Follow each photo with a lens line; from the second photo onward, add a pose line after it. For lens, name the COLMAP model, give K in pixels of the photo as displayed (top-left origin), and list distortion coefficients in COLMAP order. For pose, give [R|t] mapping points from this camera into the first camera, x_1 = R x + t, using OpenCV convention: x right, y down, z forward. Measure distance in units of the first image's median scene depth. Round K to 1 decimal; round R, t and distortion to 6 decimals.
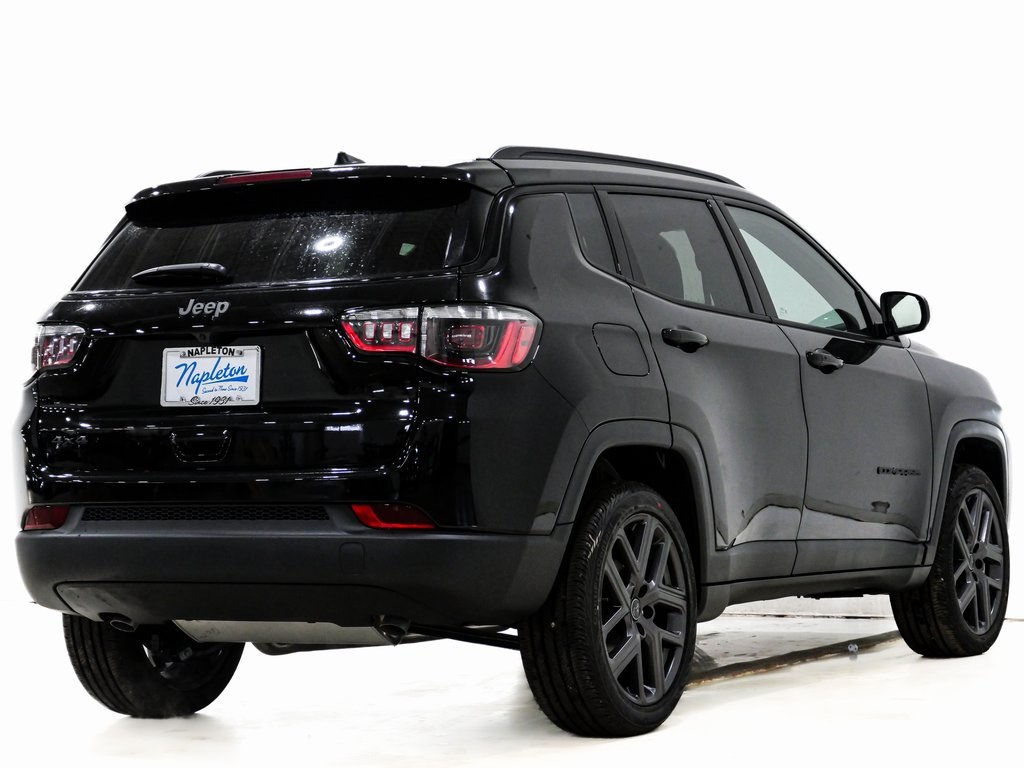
lens RADIAL K [[2859.4, 0, 511.3], [0, 2859.4, 383.8], [0, 0, 1]] dist [-0.307495, 0.000000]
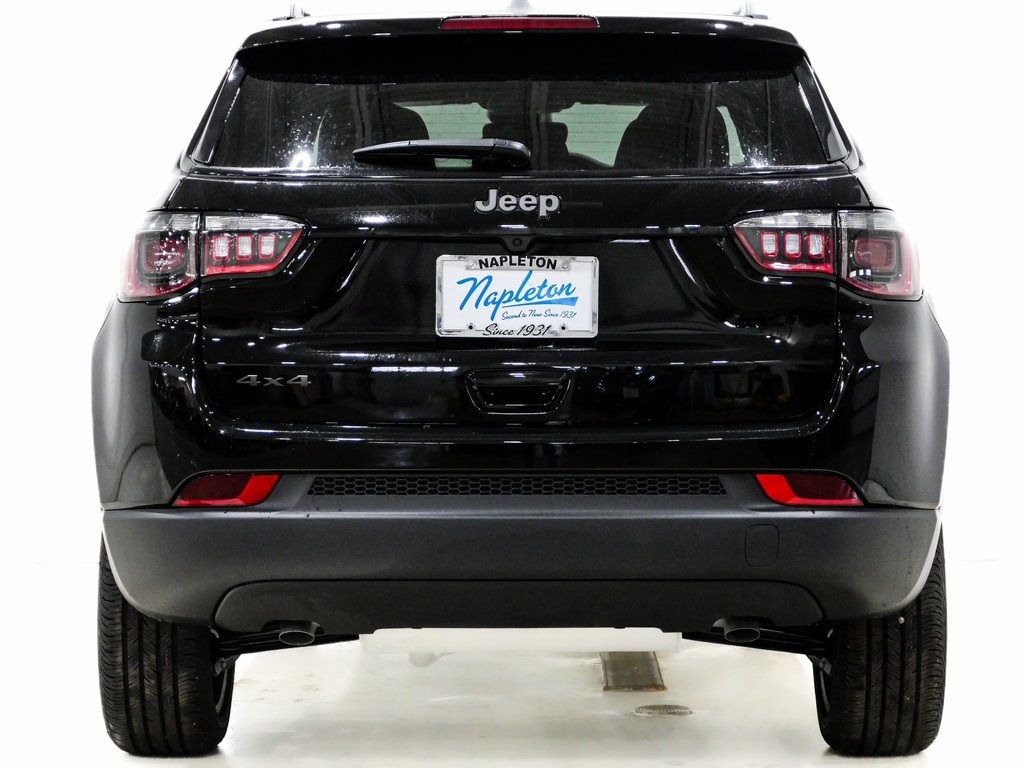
lens RADIAL K [[2867.3, 0, 511.0], [0, 2867.3, 382.2], [0, 0, 1]] dist [0.033548, 0.000000]
pose [[0.879024, 0.006158, 0.476738, -0.456864], [-0.024821, 0.999152, 0.032860, -0.004778], [-0.476131, -0.040718, 0.878431, 0.354493]]
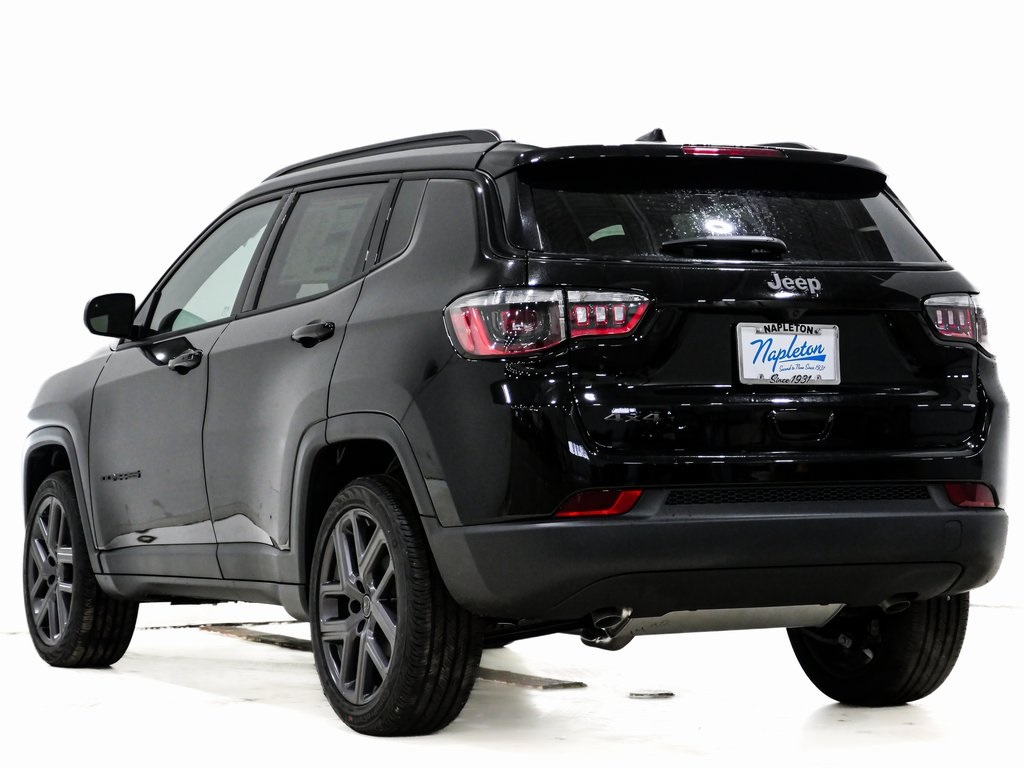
lens RADIAL K [[3015.1, 0, 513.3], [0, 3015.1, 384.8], [0, 0, 1]] dist [0.060141, 0.000000]
pose [[0.542826, 0.029171, 0.839339, -1.021304], [-0.016411, 0.999574, -0.024126, 0.034305], [-0.839685, -0.000678, 0.543073, 0.519246]]
